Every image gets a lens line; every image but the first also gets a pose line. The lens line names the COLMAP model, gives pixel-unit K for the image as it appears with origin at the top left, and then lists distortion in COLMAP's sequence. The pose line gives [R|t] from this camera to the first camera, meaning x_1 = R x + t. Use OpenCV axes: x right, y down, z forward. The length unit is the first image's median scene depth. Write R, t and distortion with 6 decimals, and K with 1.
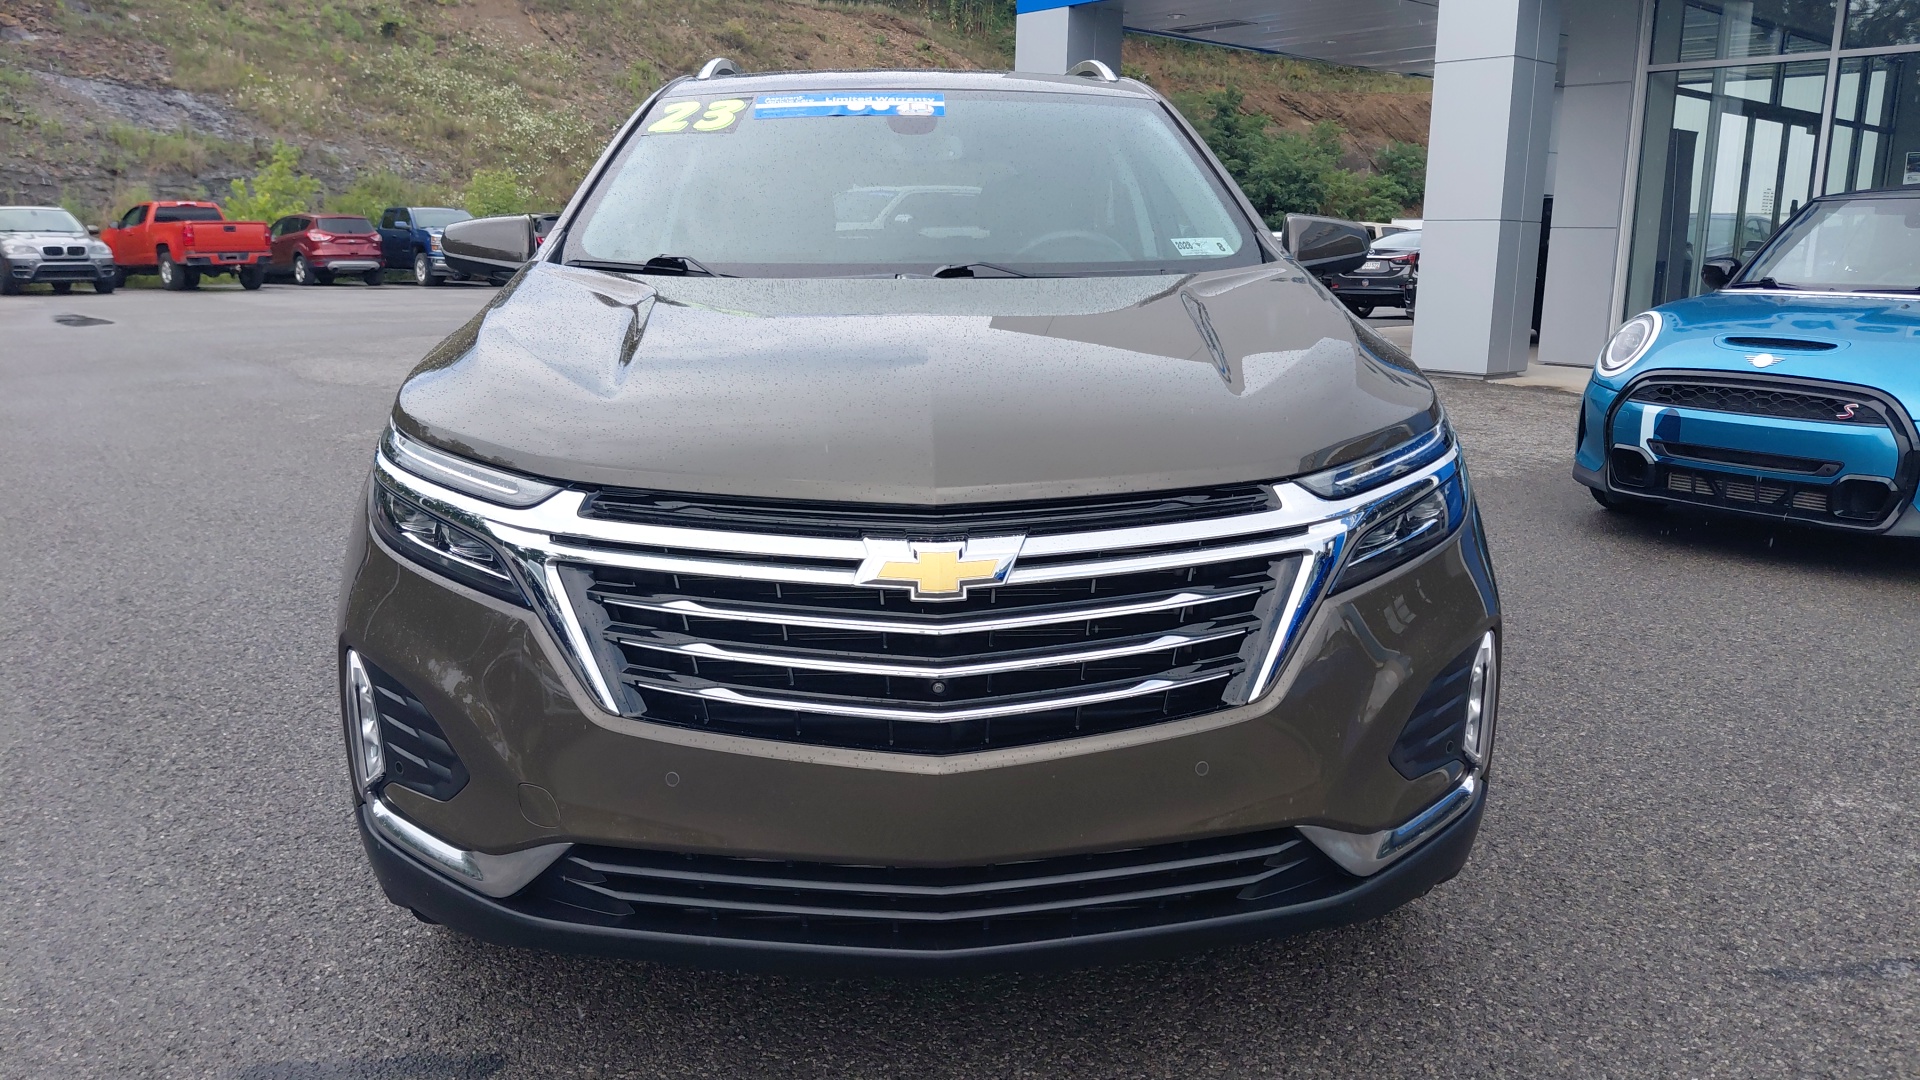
lens RADIAL K [[1416.9, 0, 972.0], [0, 1416.9, 548.0], [0, 0, 1]] dist [0.077751, -0.149134]
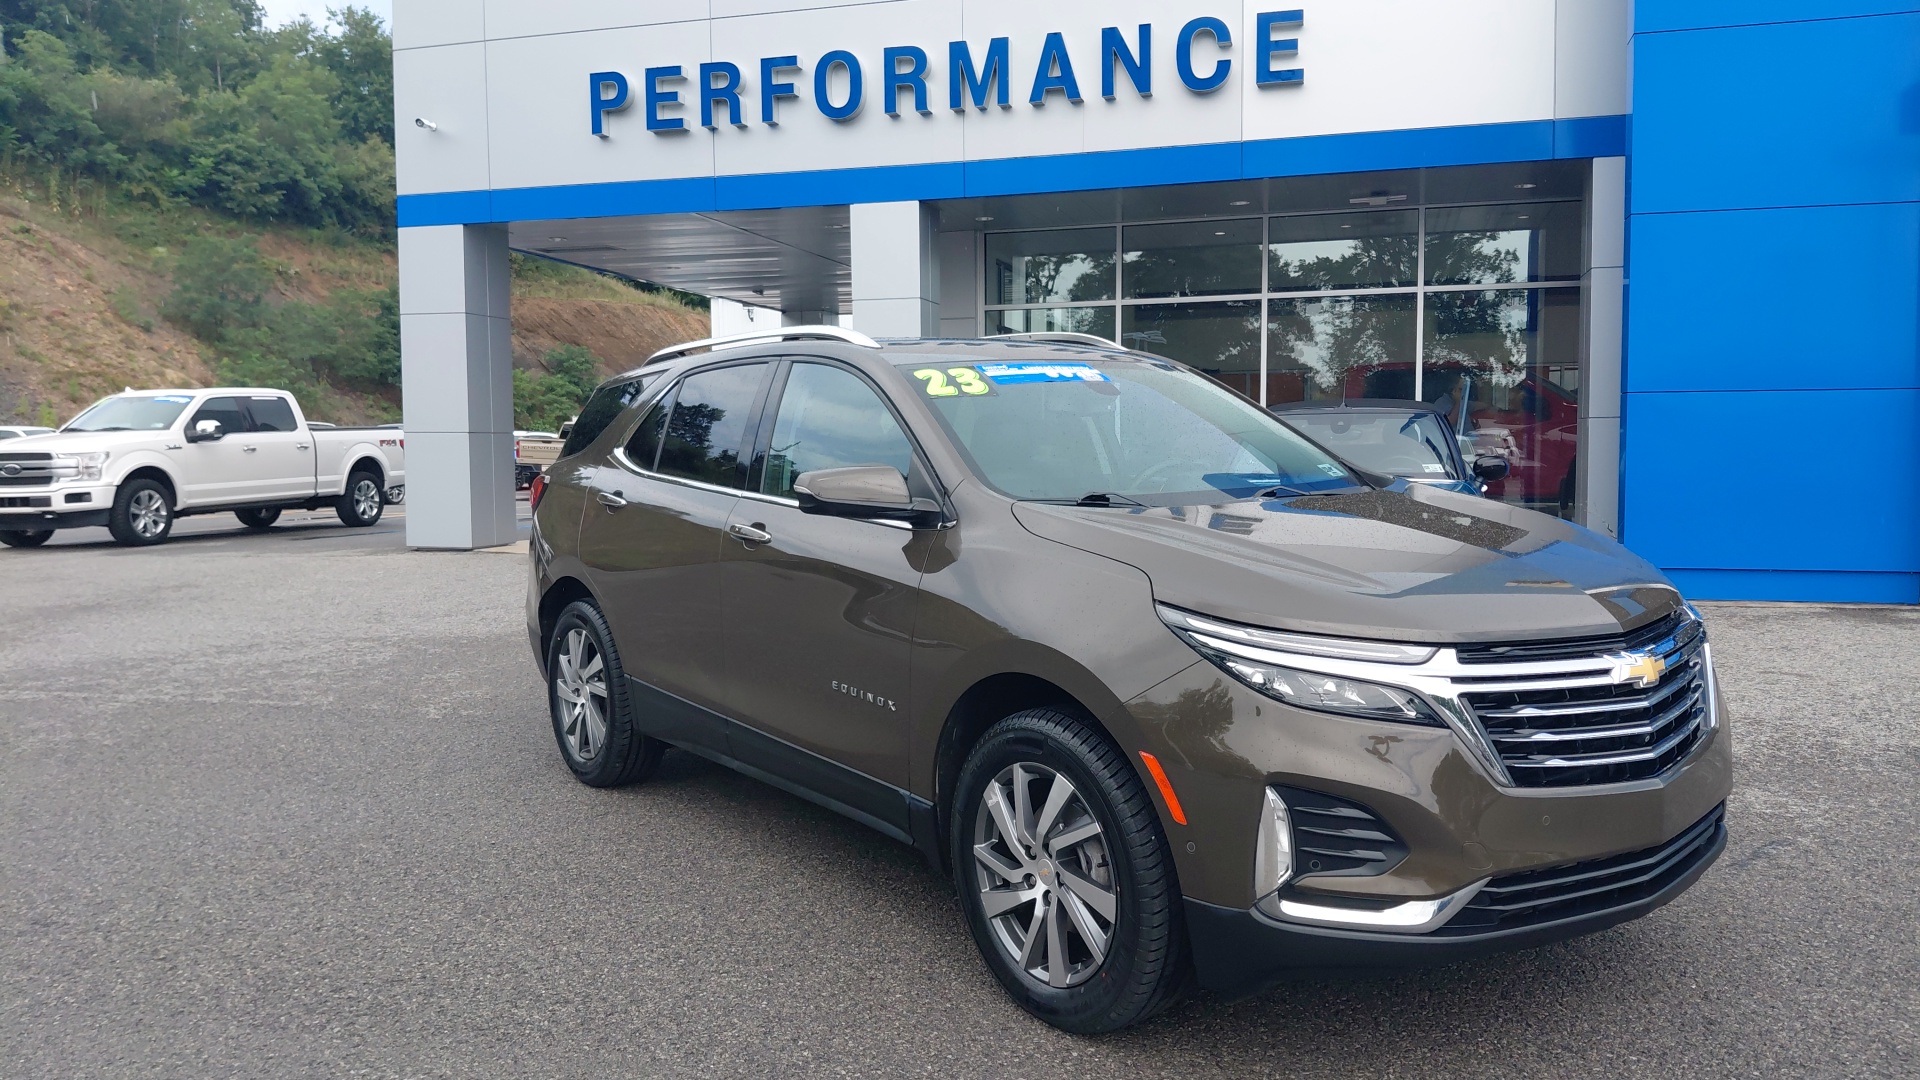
lens RADIAL K [[1416.9, 0, 972.0], [0, 1416.9, 548.0], [0, 0, 1]] dist [0.077751, -0.149134]
pose [[0.828958, -0.063258, 0.555722, -0.871019], [0.135973, 0.986568, -0.090528, -0.043477], [-0.542531, 0.150607, 0.826425, -0.012389]]
